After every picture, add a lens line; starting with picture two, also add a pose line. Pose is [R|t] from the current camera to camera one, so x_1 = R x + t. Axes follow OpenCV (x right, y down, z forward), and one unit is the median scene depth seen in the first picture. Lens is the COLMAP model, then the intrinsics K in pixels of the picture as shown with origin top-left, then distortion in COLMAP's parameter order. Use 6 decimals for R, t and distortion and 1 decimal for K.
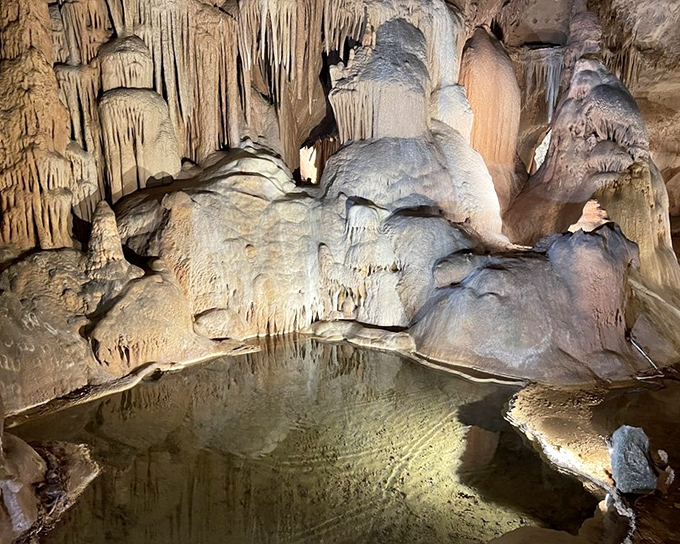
lens RADIAL K [[572.8, 0, 340.0], [0, 572.8, 272.0], [0, 0, 1]] dist [0.049695, -0.065103]
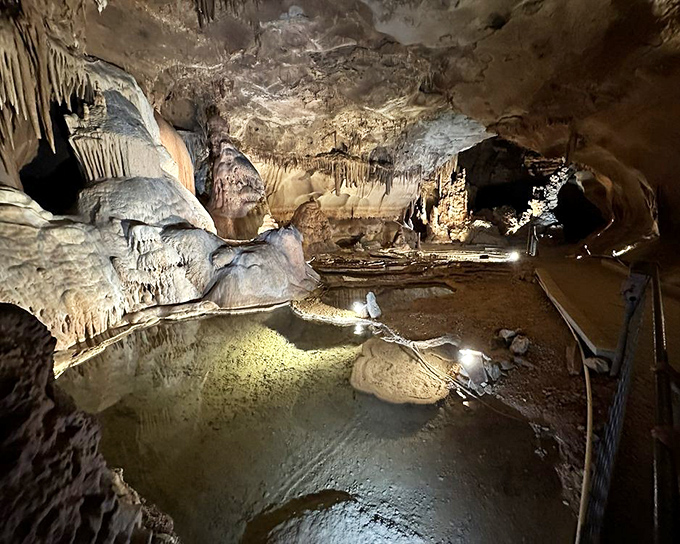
lens RADIAL K [[319.2, 0, 340.1], [0, 319.2, 280.4], [0, 0, 1]] dist [-0.009473, -0.000266]
pose [[0.472872, -0.212156, 0.855209, -0.420100], [0.170864, 0.974236, 0.147207, -0.015577], [-0.864406, 0.076515, 0.496939, 0.202502]]
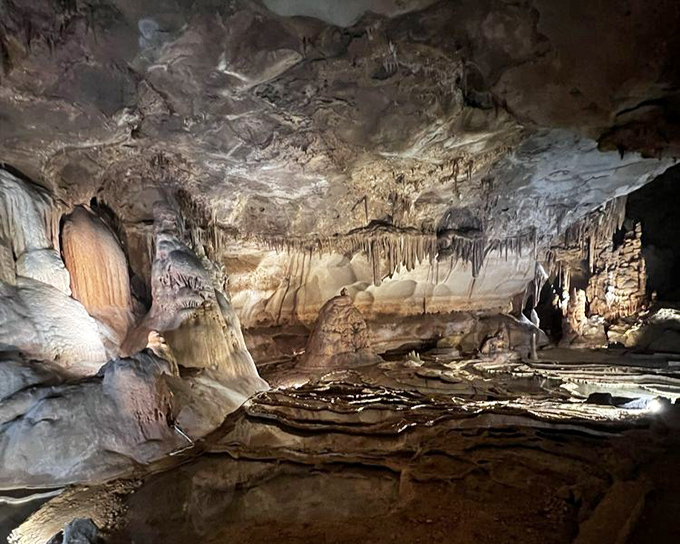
lens RADIAL K [[341.4, 0, 408.7], [0, 341.4, 340.3], [0, 0, 1]] dist [-0.002356, -0.001197]
pose [[0.793163, -0.146626, 0.591095, 0.394632], [0.173161, 0.984821, 0.011936, -0.002519], [-0.583873, 0.092887, 0.806514, -0.039198]]
